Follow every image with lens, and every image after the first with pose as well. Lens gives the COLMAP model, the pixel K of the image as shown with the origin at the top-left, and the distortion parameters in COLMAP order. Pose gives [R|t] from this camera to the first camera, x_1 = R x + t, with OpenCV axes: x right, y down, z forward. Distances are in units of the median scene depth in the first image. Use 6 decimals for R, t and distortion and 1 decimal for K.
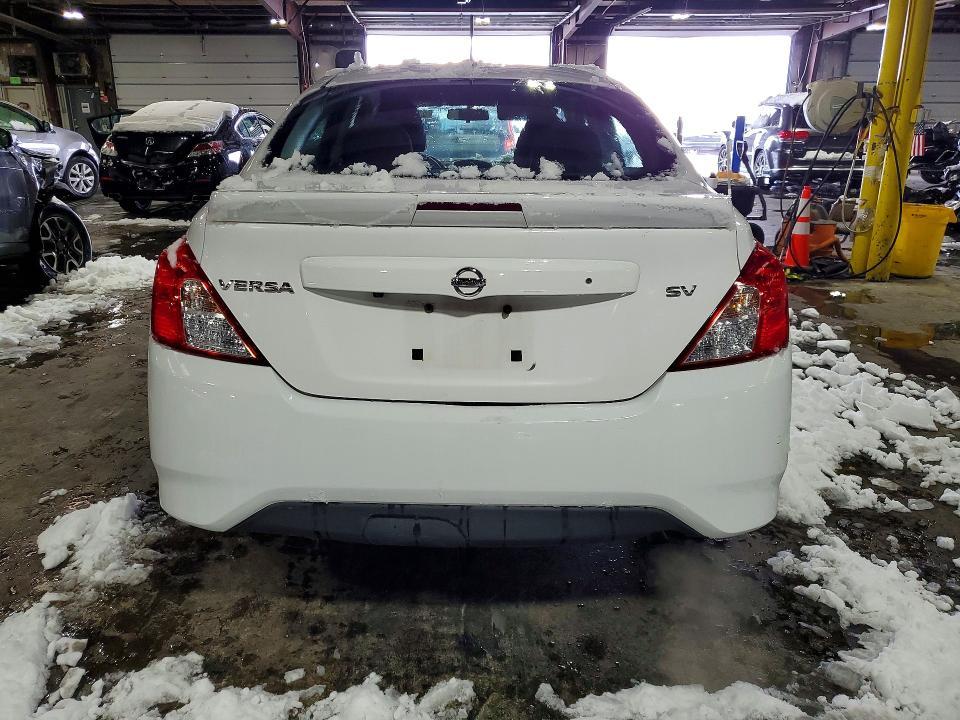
lens RADIAL K [[775.1, 0, 480.0], [0, 775.1, 360.0], [0, 0, 1]] dist [-0.001237, -0.001935]
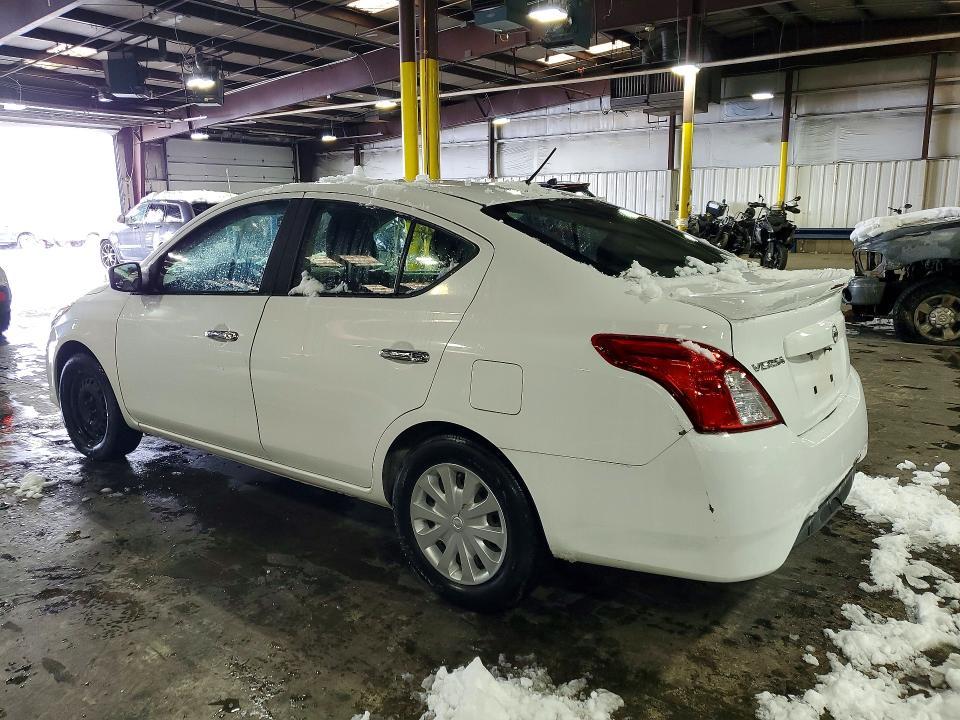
lens RADIAL K [[758.3, 0, 478.2], [0, 758.3, 361.5], [0, 0, 1]] dist [0.016315, 0.007033]
pose [[0.578517, -0.163071, 0.799203, -1.306417], [0.246568, 0.968935, 0.019221, -0.200412], [-0.777510, 0.185939, 0.600753, 0.513088]]
